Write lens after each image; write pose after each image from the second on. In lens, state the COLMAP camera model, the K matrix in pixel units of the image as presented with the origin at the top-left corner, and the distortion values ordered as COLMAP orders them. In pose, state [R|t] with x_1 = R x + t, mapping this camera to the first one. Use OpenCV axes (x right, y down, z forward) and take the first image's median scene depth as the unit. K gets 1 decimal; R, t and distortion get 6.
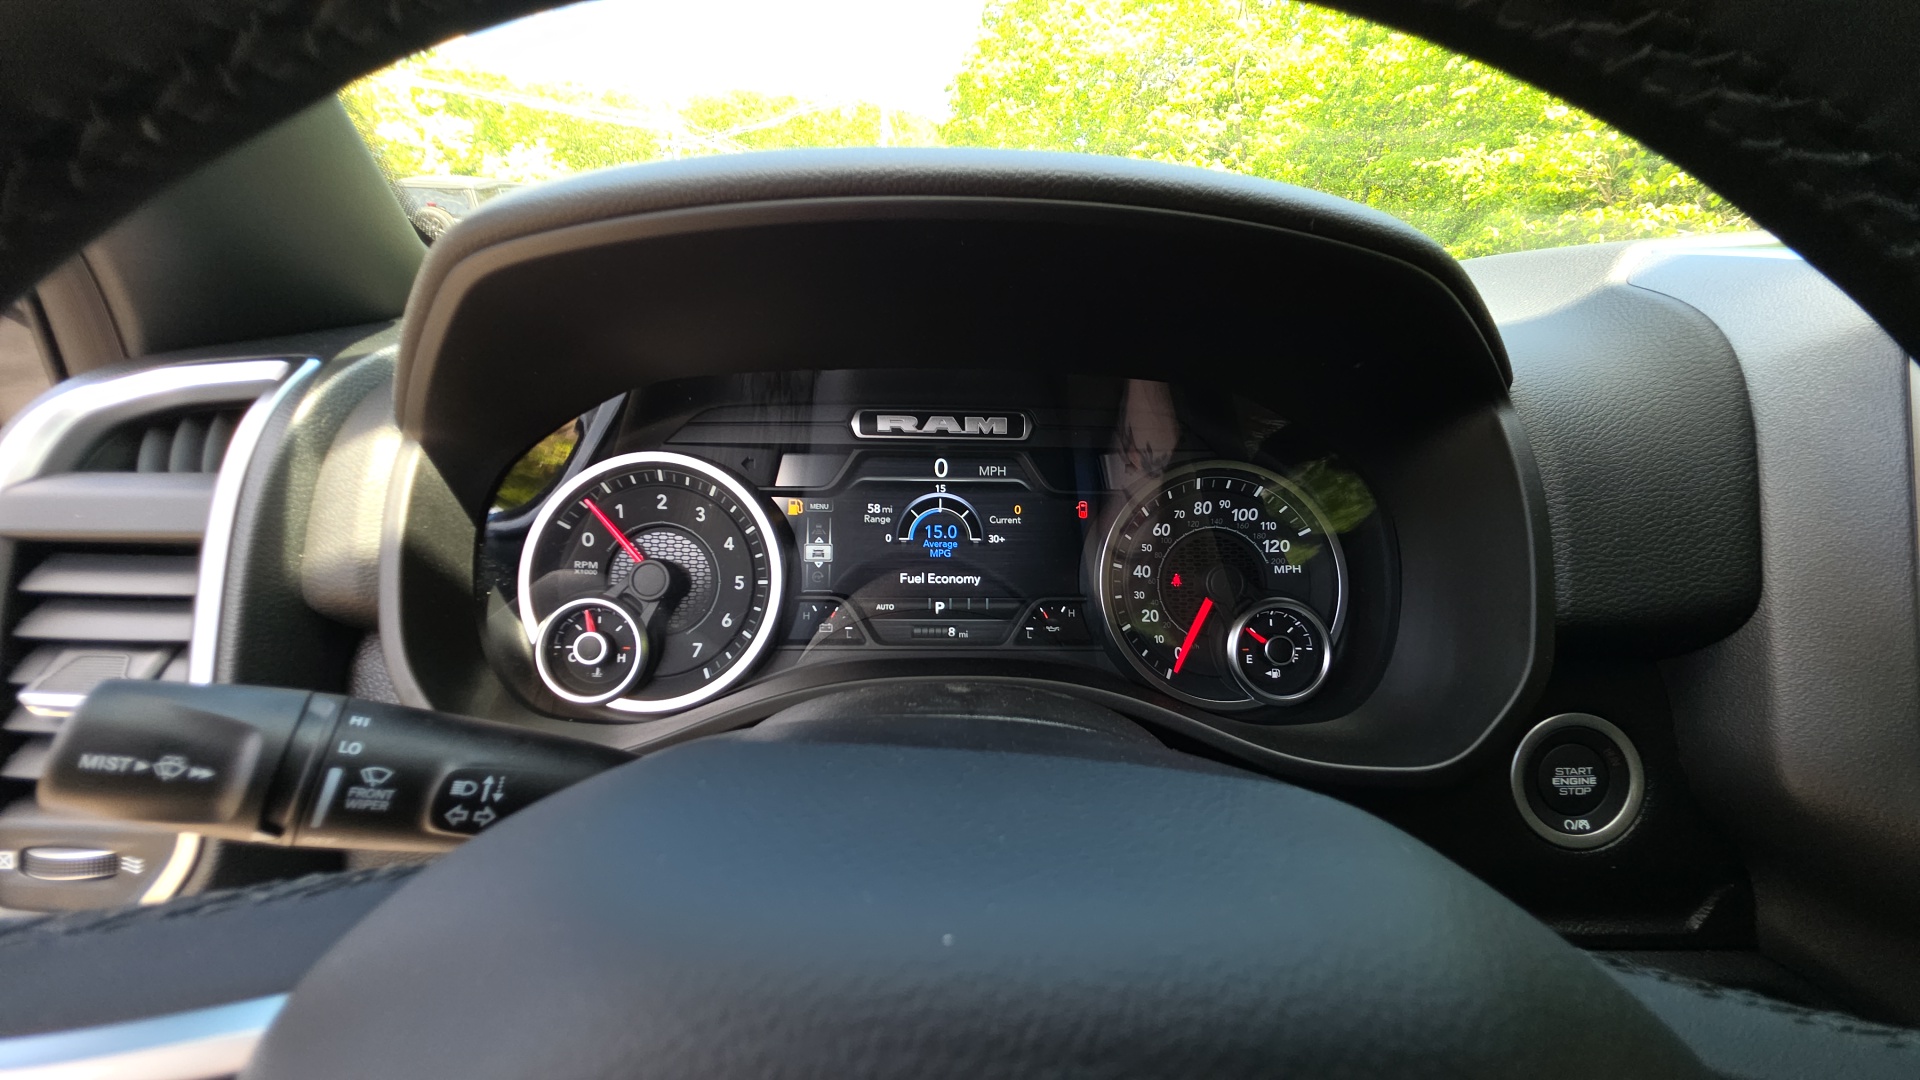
lens RADIAL K [[761.0, 0, 950.5], [0, 761.0, 538.5], [0, 0, 1]] dist [0.013752, -0.008261]
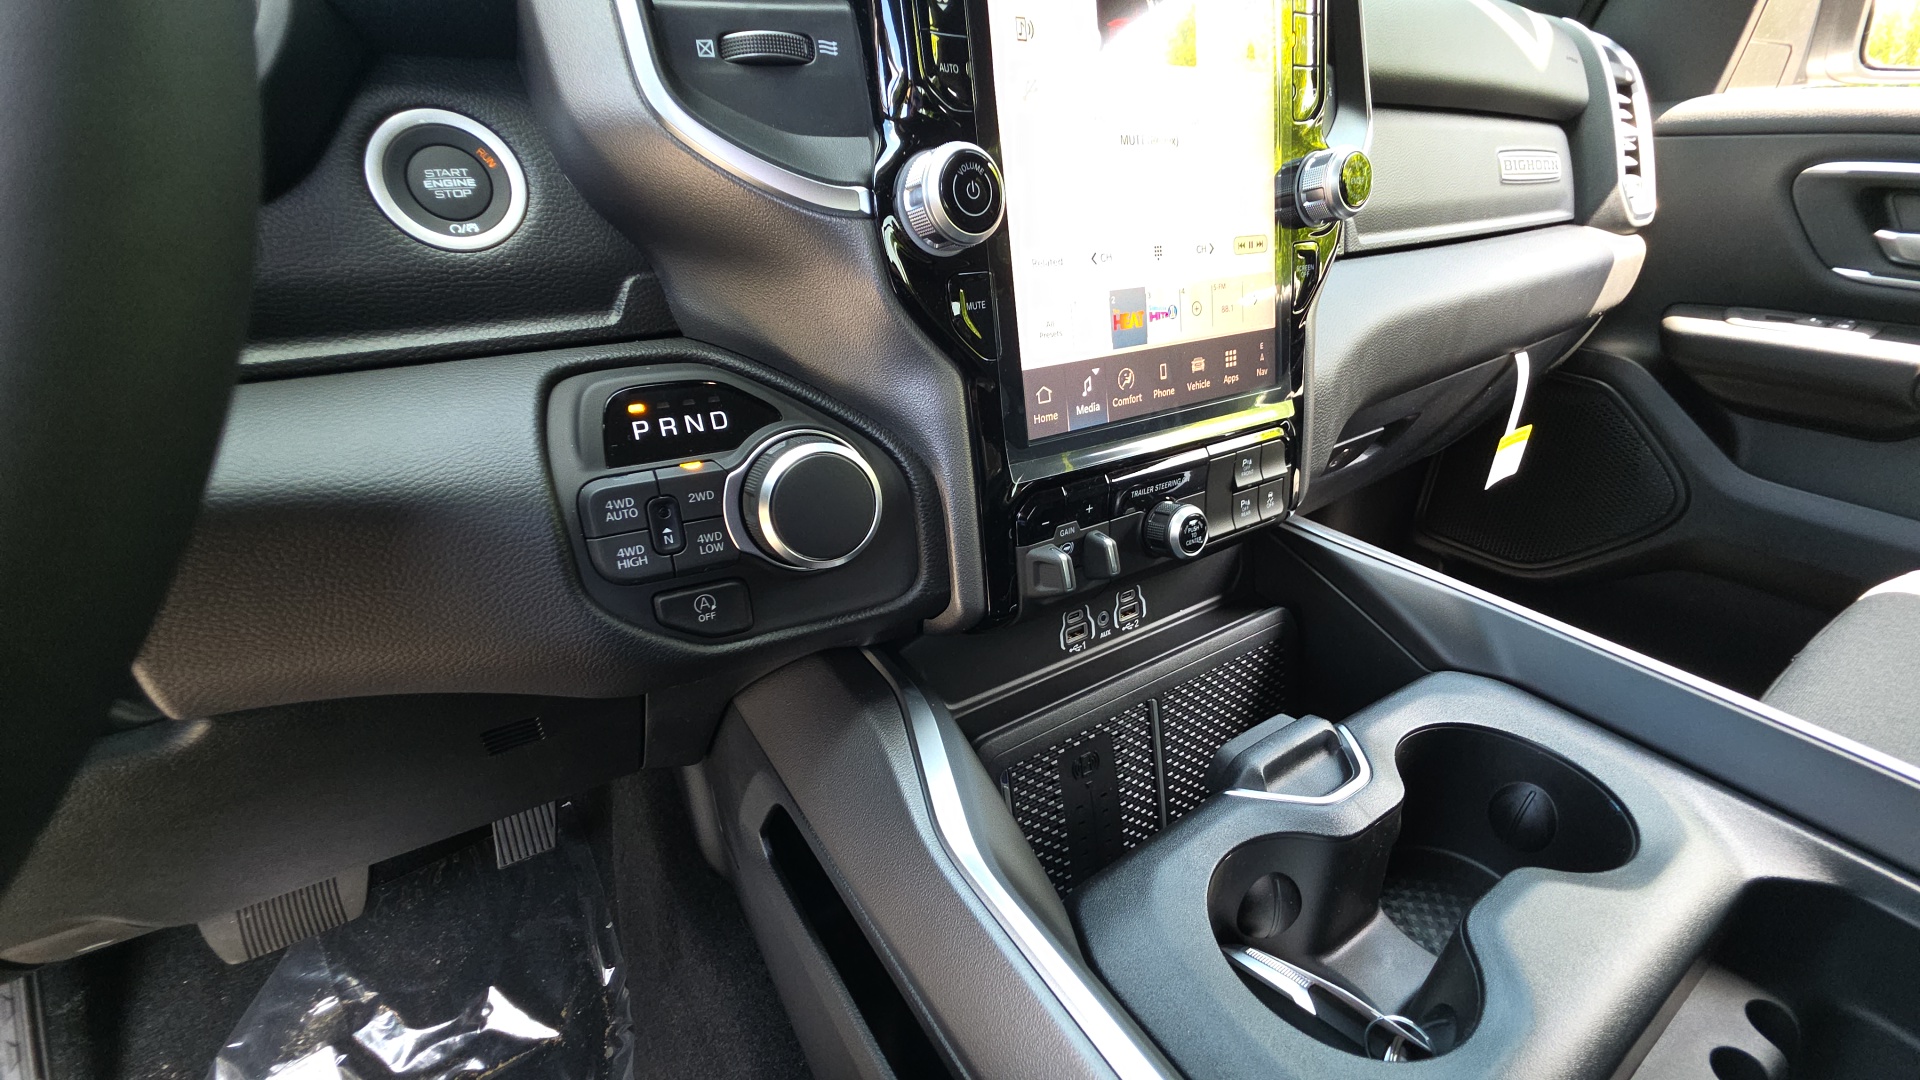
lens RADIAL K [[758.2, 0, 950.0], [0, 758.2, 538.0], [0, 0, 1]] dist [0.014785, -0.008929]
pose [[0.859490, -0.244826, 0.448706, 0.659991], [0.172720, 0.965303, 0.195852, 0.549803], [-0.481086, -0.090832, 0.871955, -0.176684]]
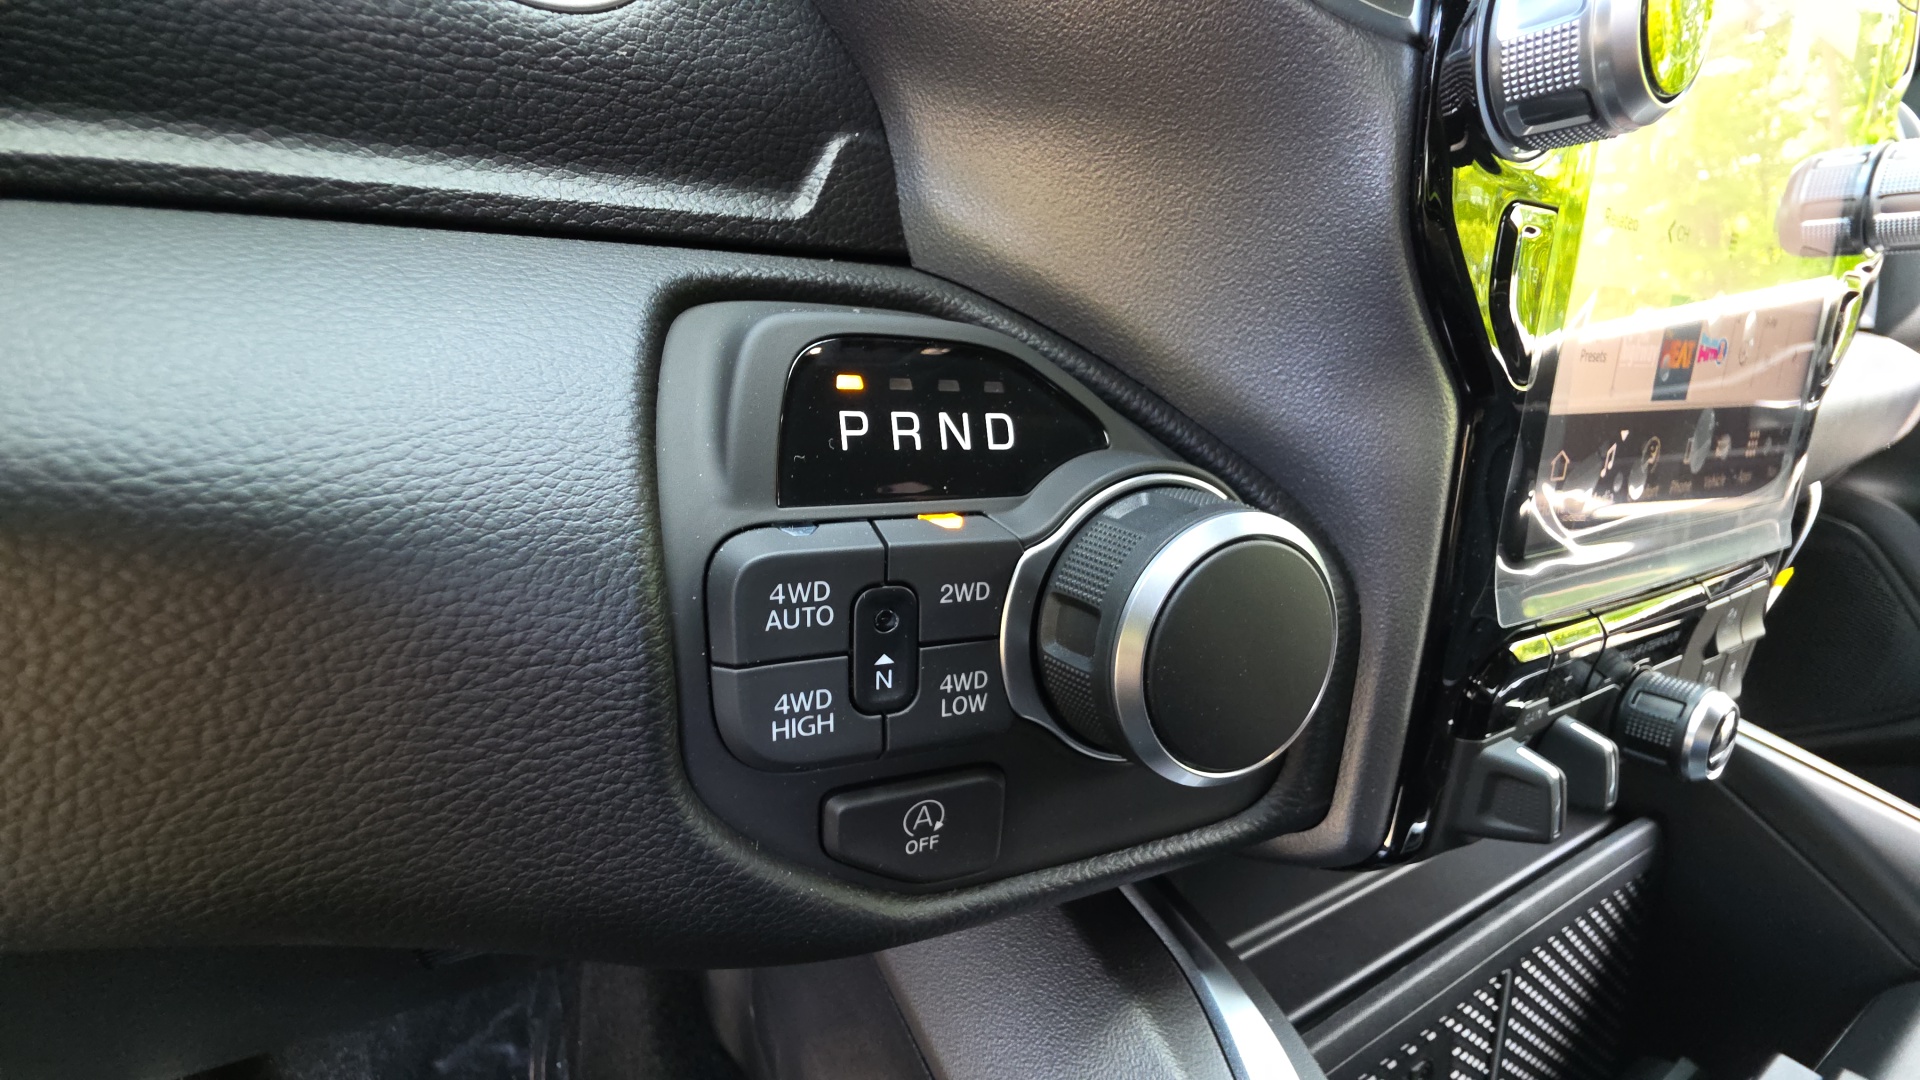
lens RADIAL K [[783.0, 0, 960.0], [0, 783.0, 540.0], [0, 0, 1]] dist [0.014493, -0.009128]
pose [[0.886038, -0.103101, 0.452003, 0.636128], [0.037551, 0.987715, 0.151687, 0.537400], [-0.462090, -0.117428, 0.879024, 0.329679]]
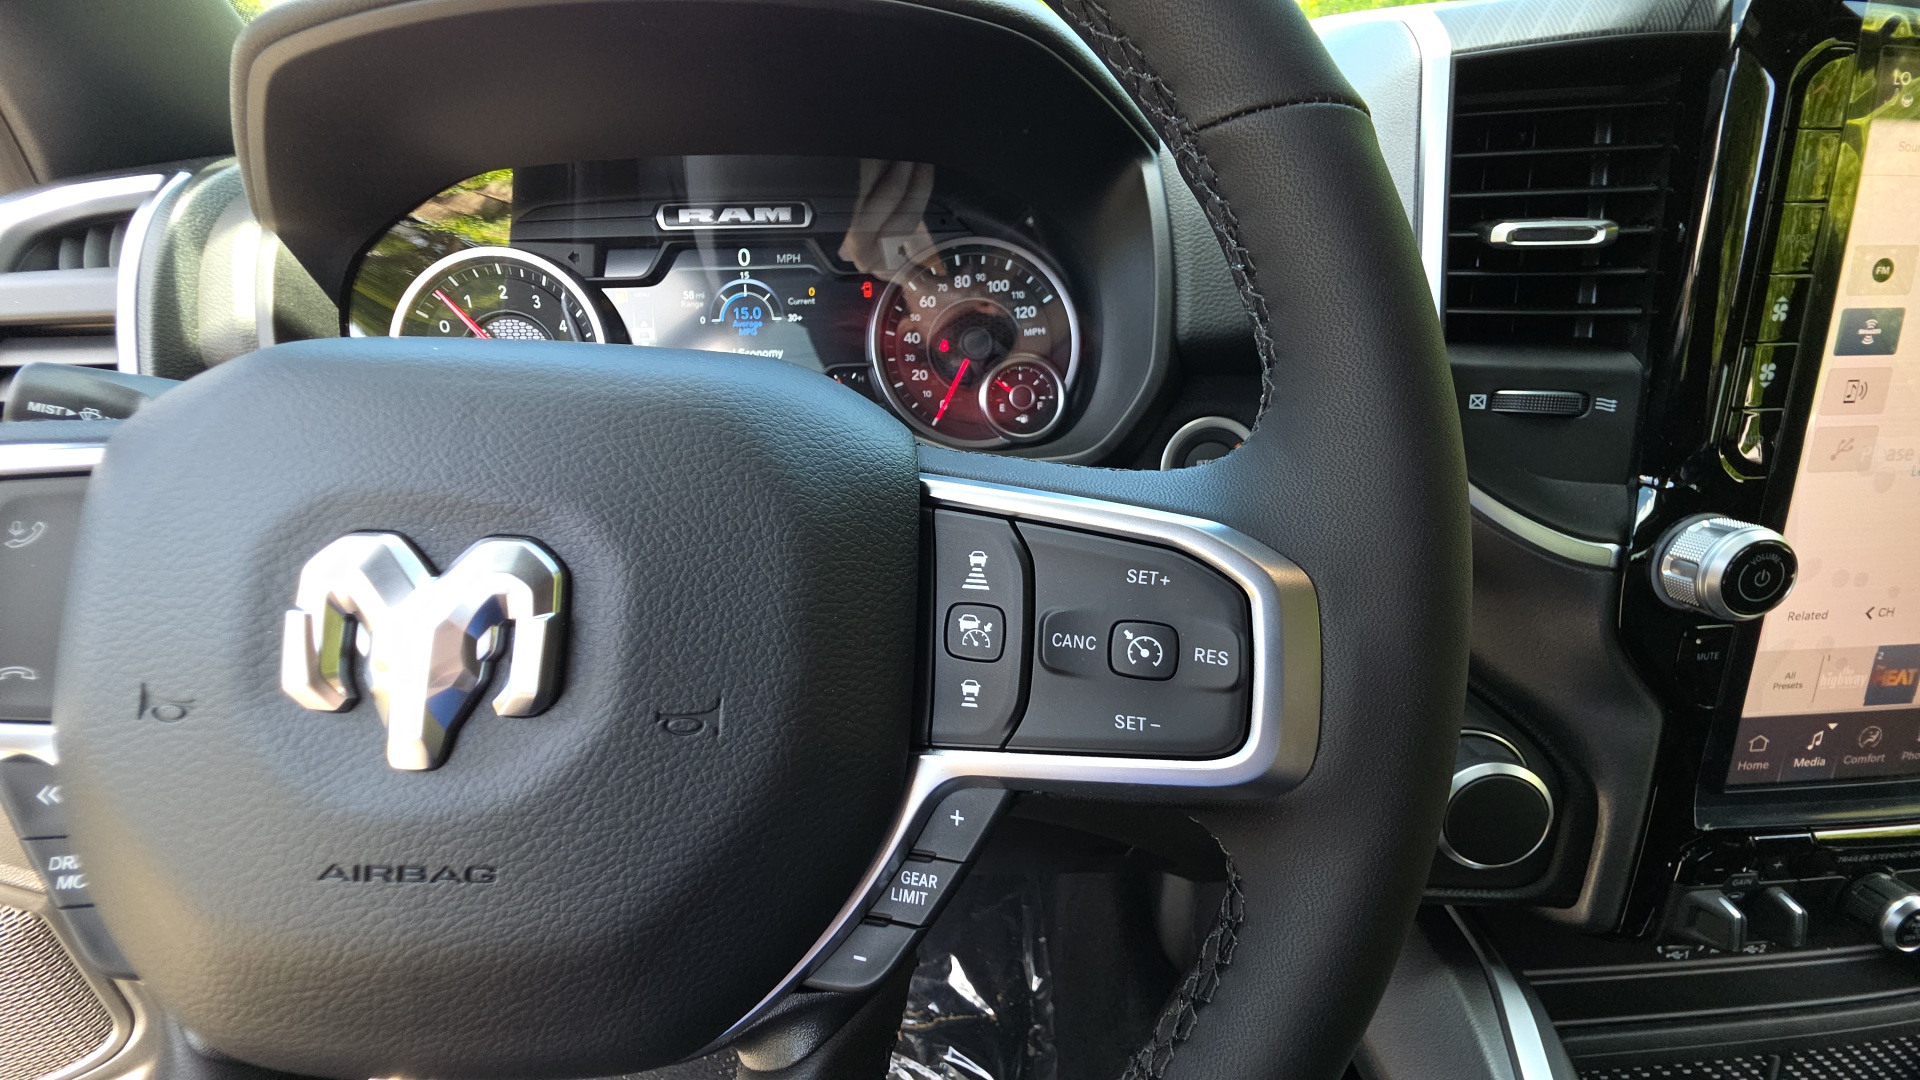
lens RADIAL K [[768.5, 0, 951.3], [0, 768.5, 537.9], [0, 0, 1]] dist [0.014754, -0.010492]
pose [[0.999227, -0.038805, -0.006298, 0.306180], [0.039310, 0.988114, 0.148615, 0.175307], [0.000457, -0.148747, 0.988875, -0.241705]]
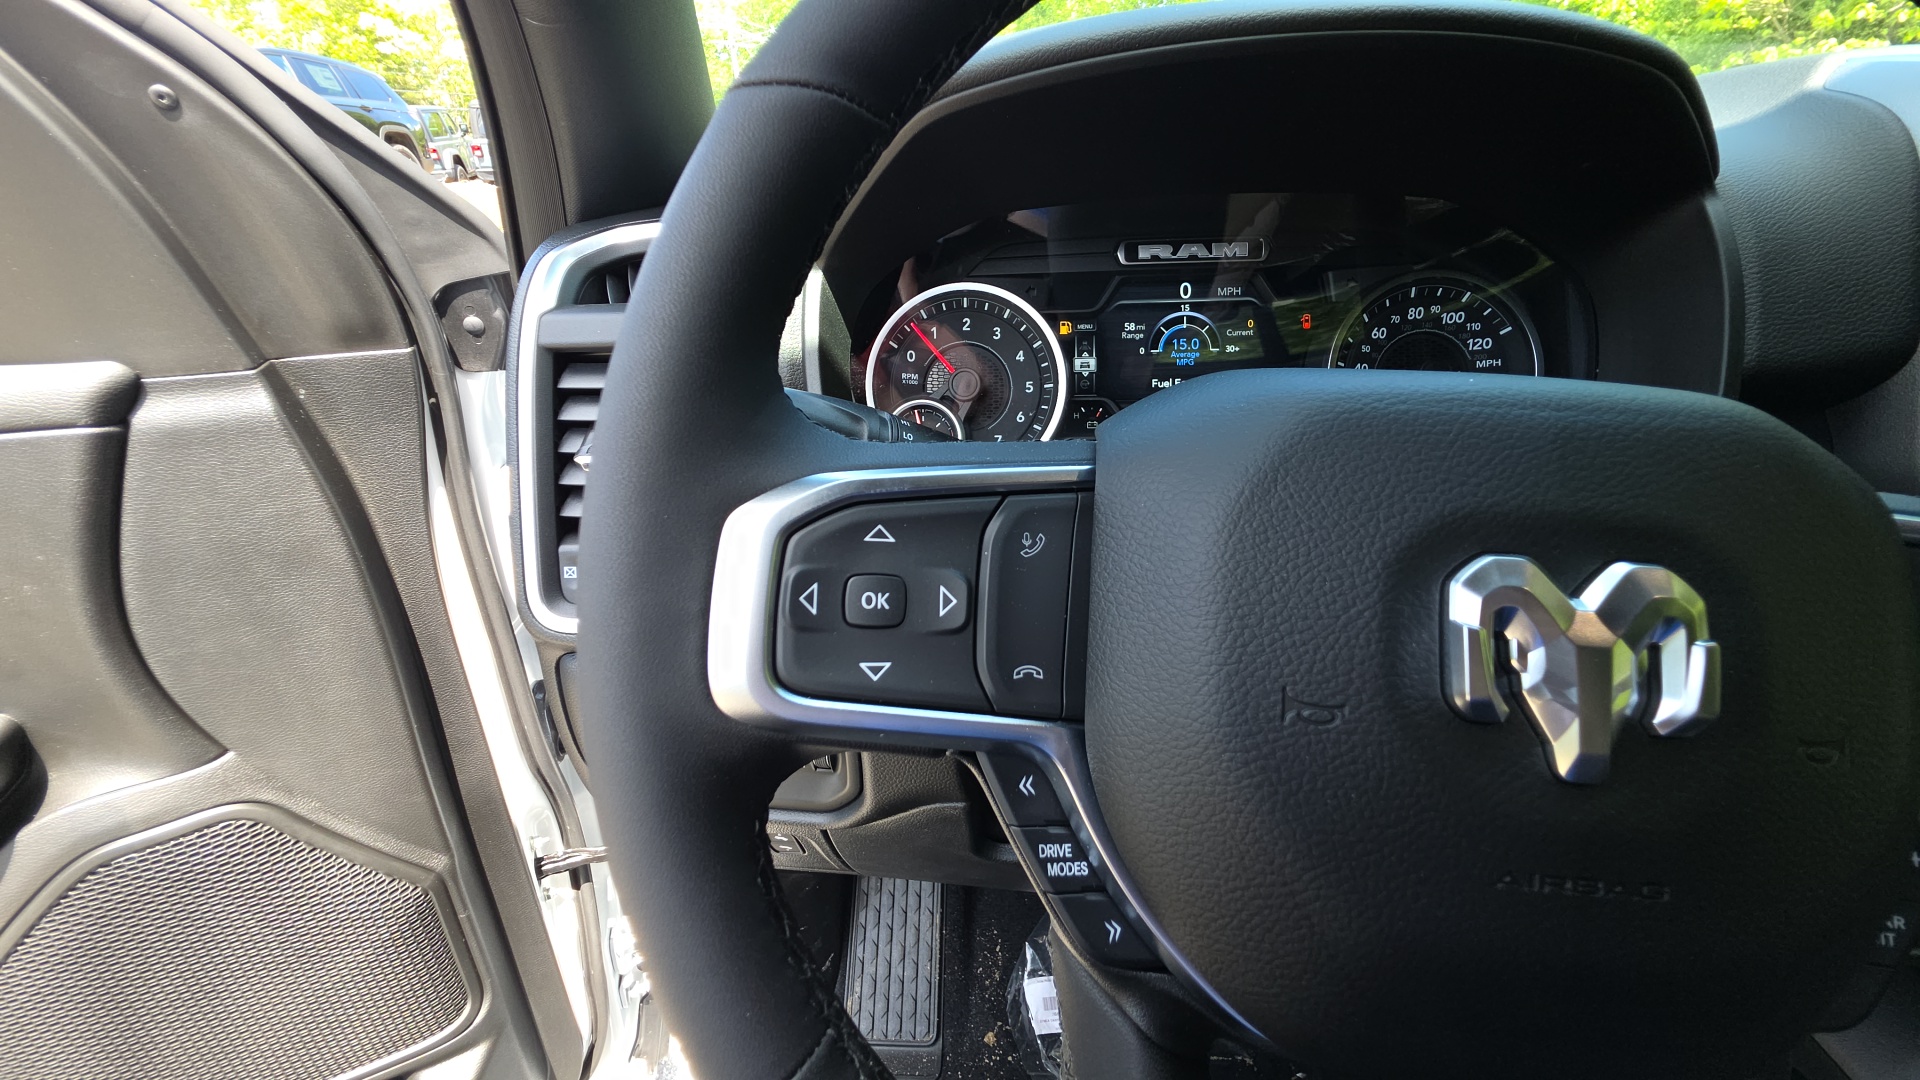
lens RADIAL K [[761.0, 0, 950.5], [0, 761.0, 538.5], [0, 0, 1]] dist [0.013752, -0.008261]
pose [[0.995482, -0.011788, -0.094219, -0.283230], [0.022515, 0.993270, 0.113613, 0.157097], [0.092246, -0.115221, 0.989047, -0.286868]]
